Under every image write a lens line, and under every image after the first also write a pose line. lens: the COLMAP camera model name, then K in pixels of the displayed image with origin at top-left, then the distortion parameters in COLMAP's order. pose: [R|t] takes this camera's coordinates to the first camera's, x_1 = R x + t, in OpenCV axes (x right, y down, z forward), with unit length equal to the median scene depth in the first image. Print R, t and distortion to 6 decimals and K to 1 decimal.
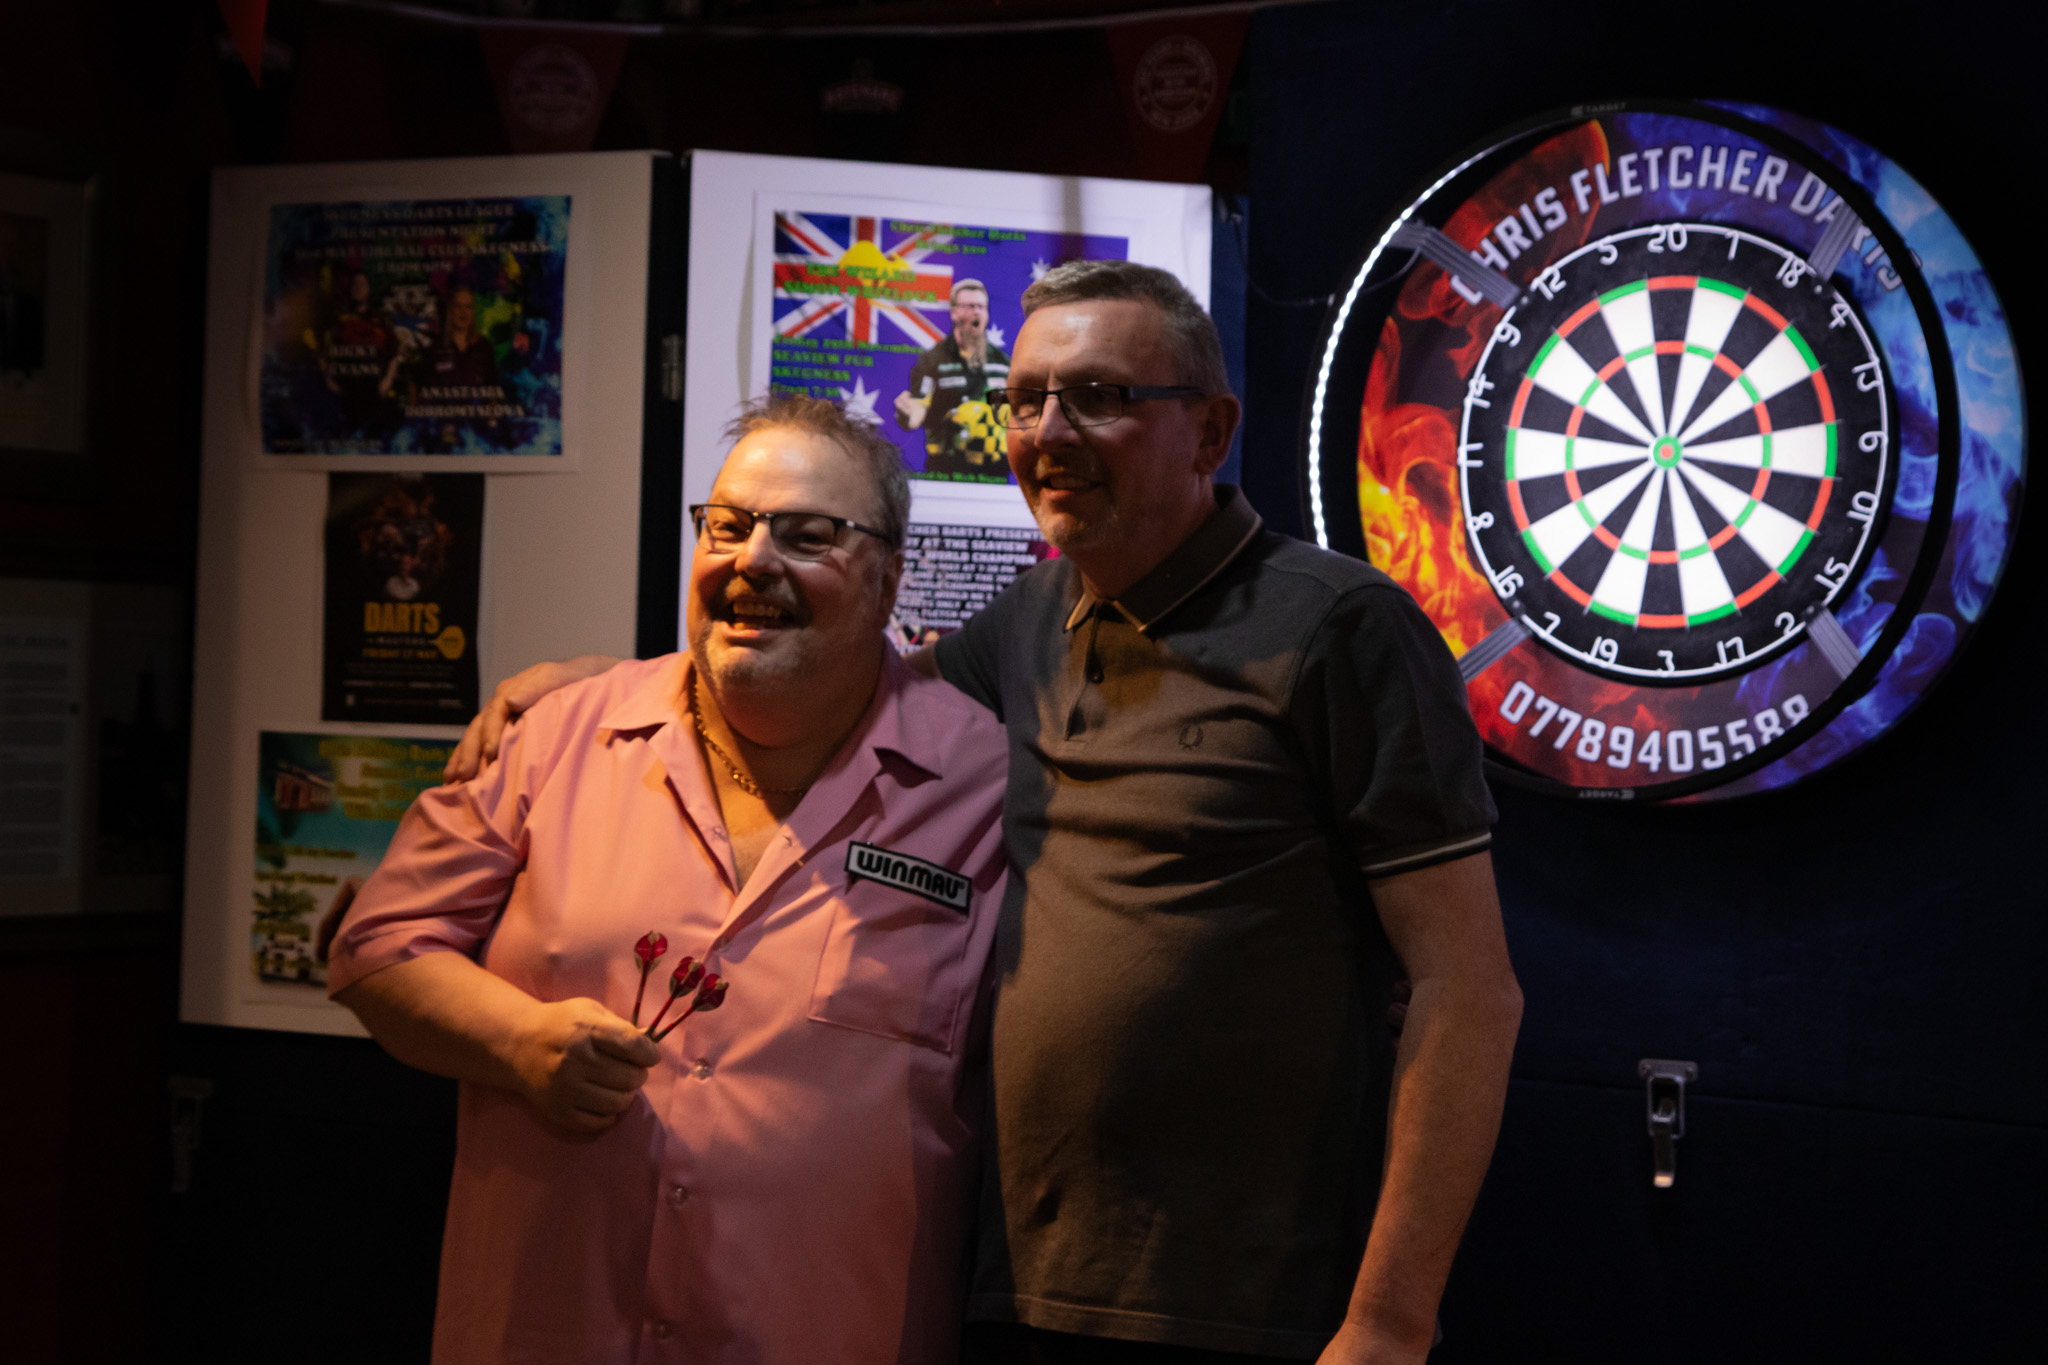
lens RADIAL K [[3723.1, 0, 963.5], [0, 3723.1, 656.2], [0, 0, 1]] dist [0.237761, 0.000000]
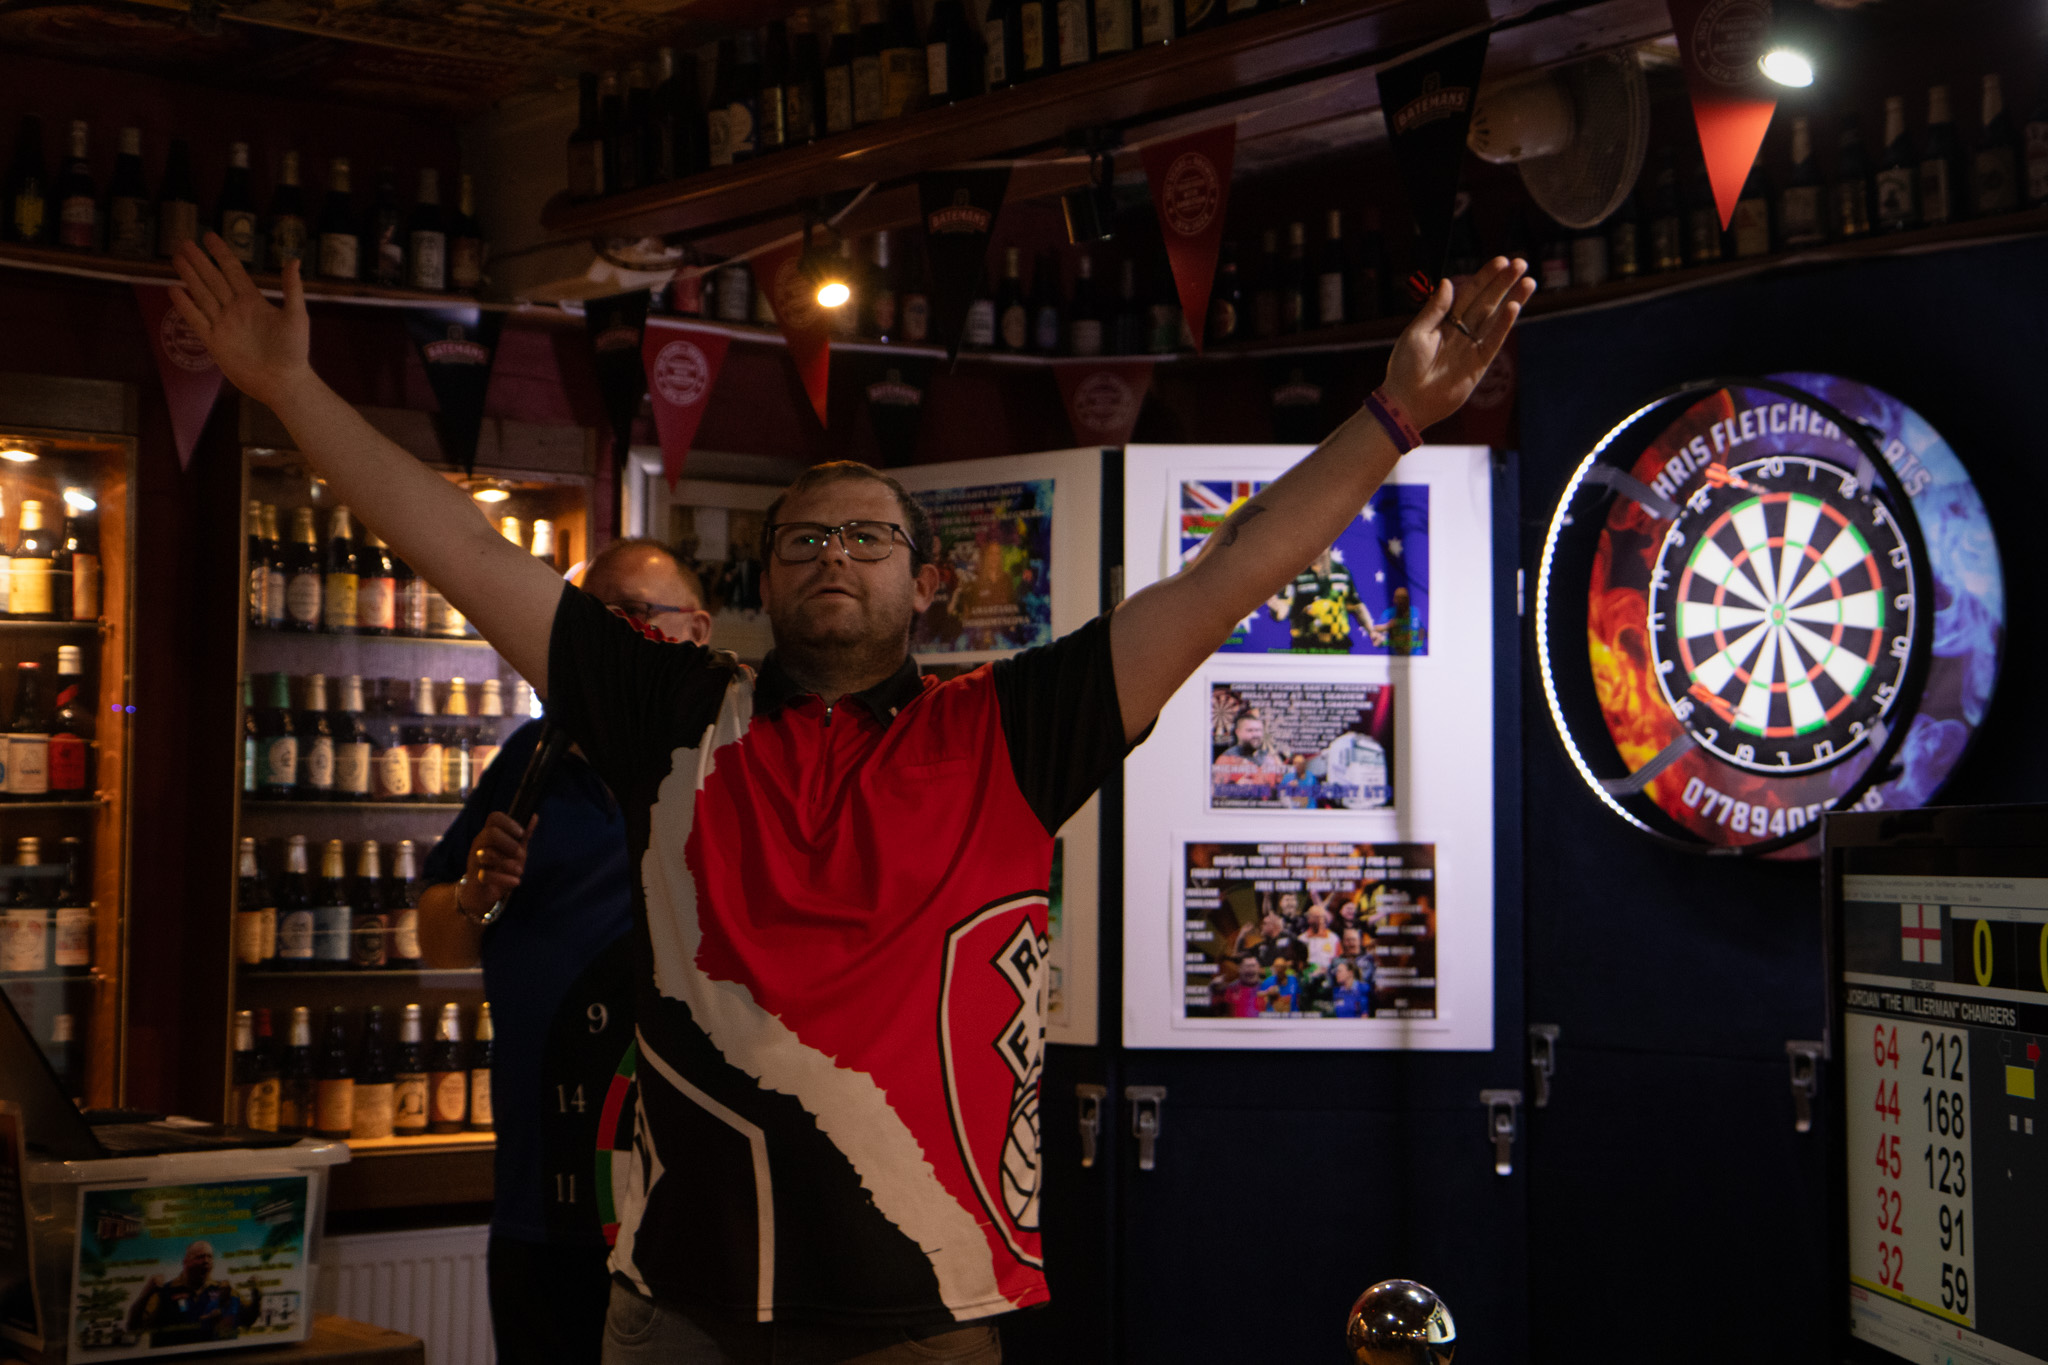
lens RADIAL K [[3308.9, 0, 969.8], [0, 3308.9, 617.5], [0, 0, 1]] dist [0.173206, 0.000000]
pose [[0.956789, -0.043624, -0.287491, 0.248529], [0.024077, 0.997173, -0.071181, 0.029272], [0.289783, 0.061183, 0.955135, -0.300512]]
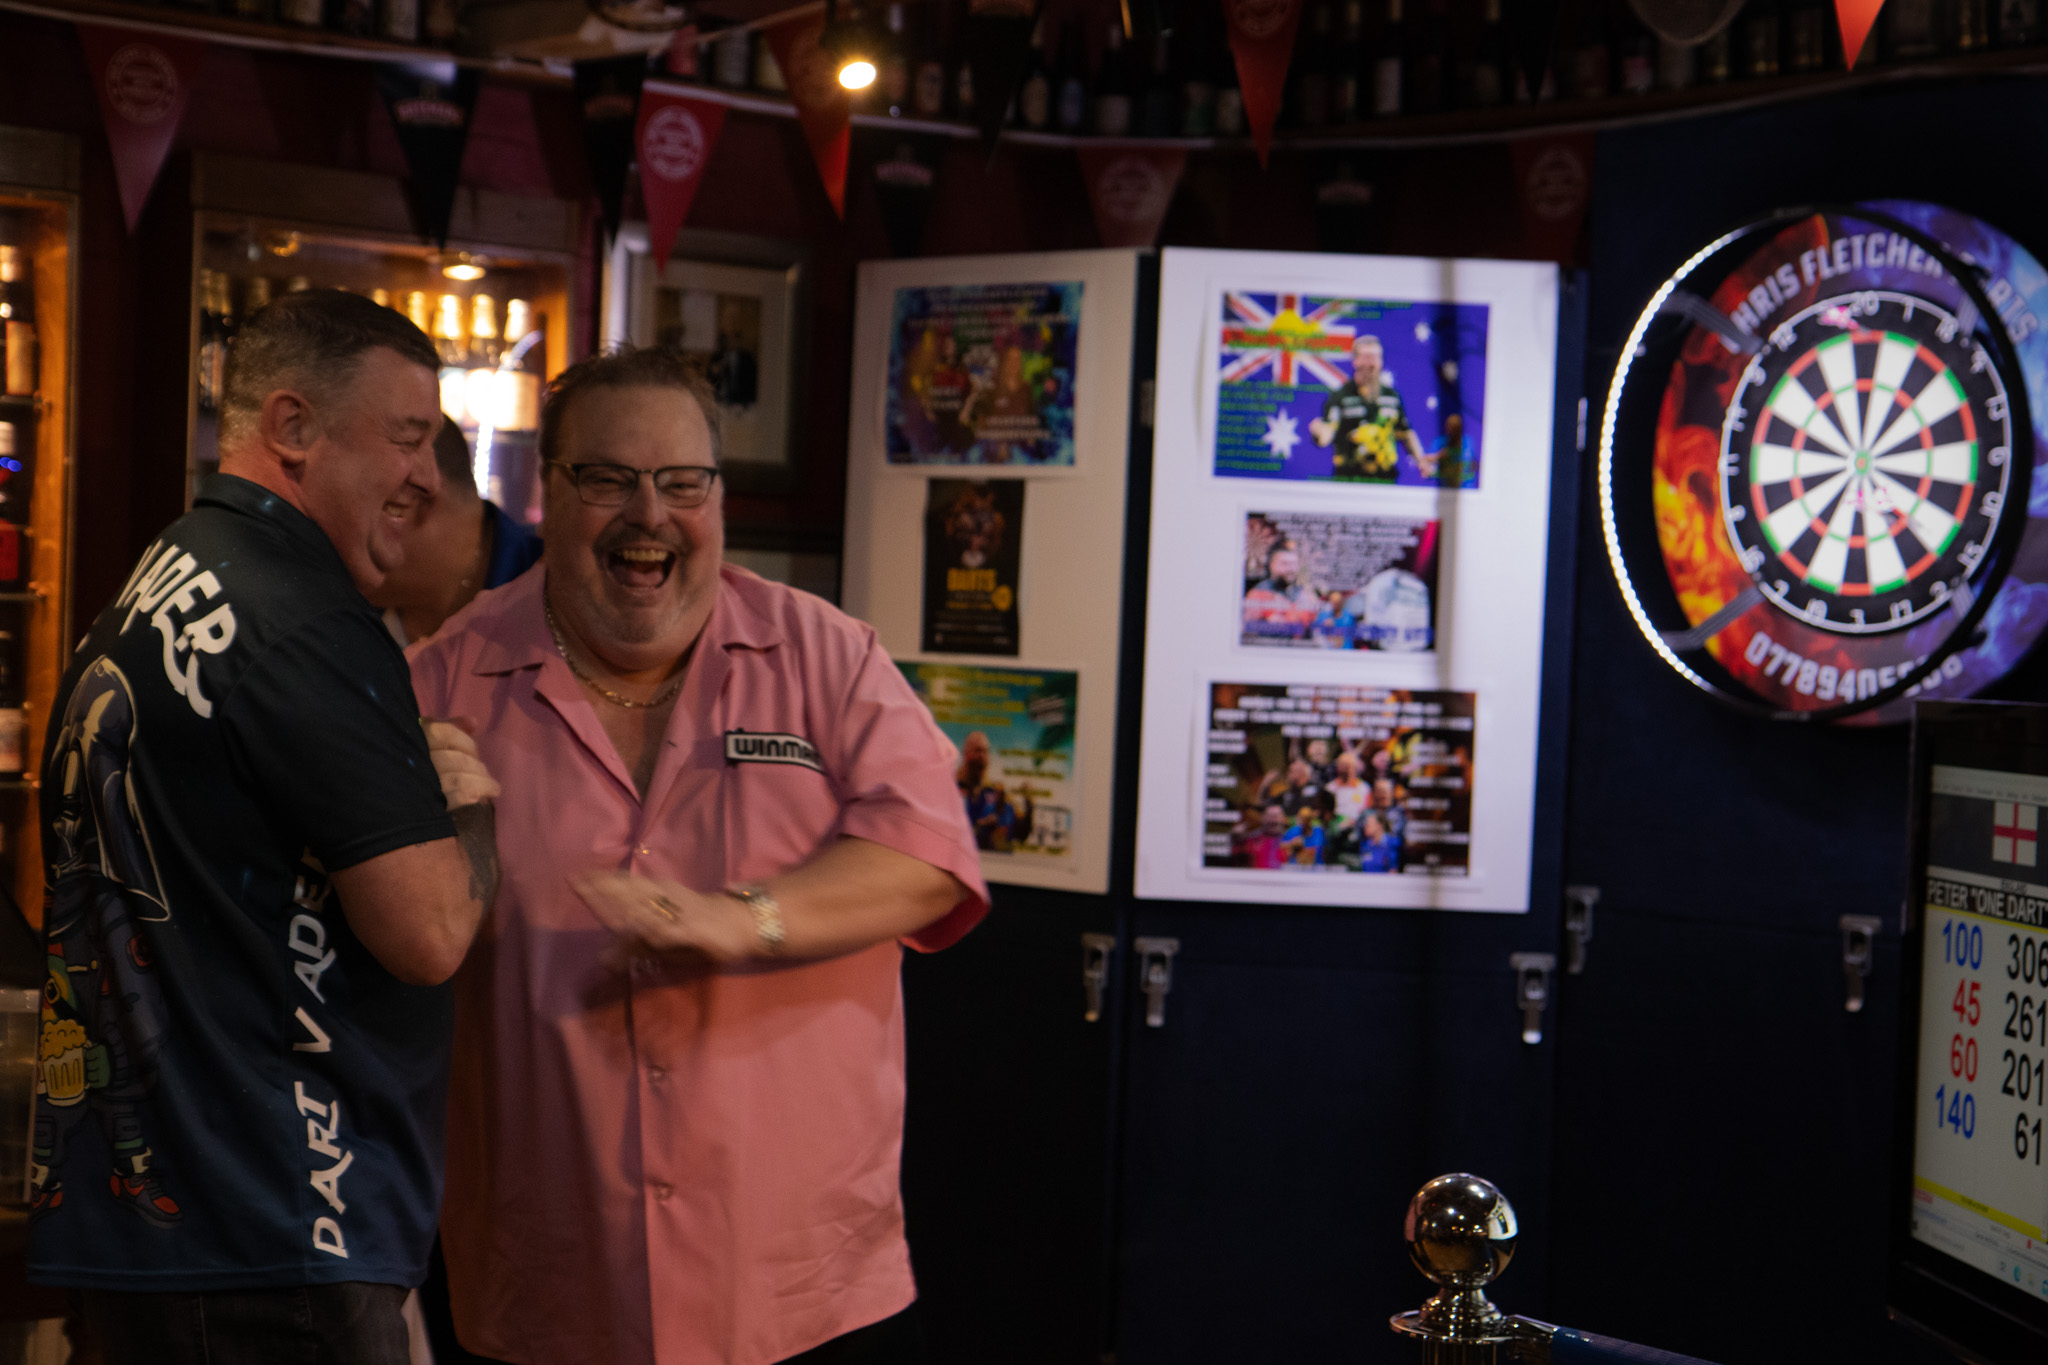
lens RADIAL K [[3723.1, 0, 1009.4], [0, 3723.1, 676.0], [0, 0, 1]] dist [0.237761, 0.000000]
pose [[0.966214, 0.014647, -0.257326, 0.231016], [-0.011340, 0.999833, 0.014334, 0.005624], [0.257493, -0.010932, 0.966218, -0.364462]]
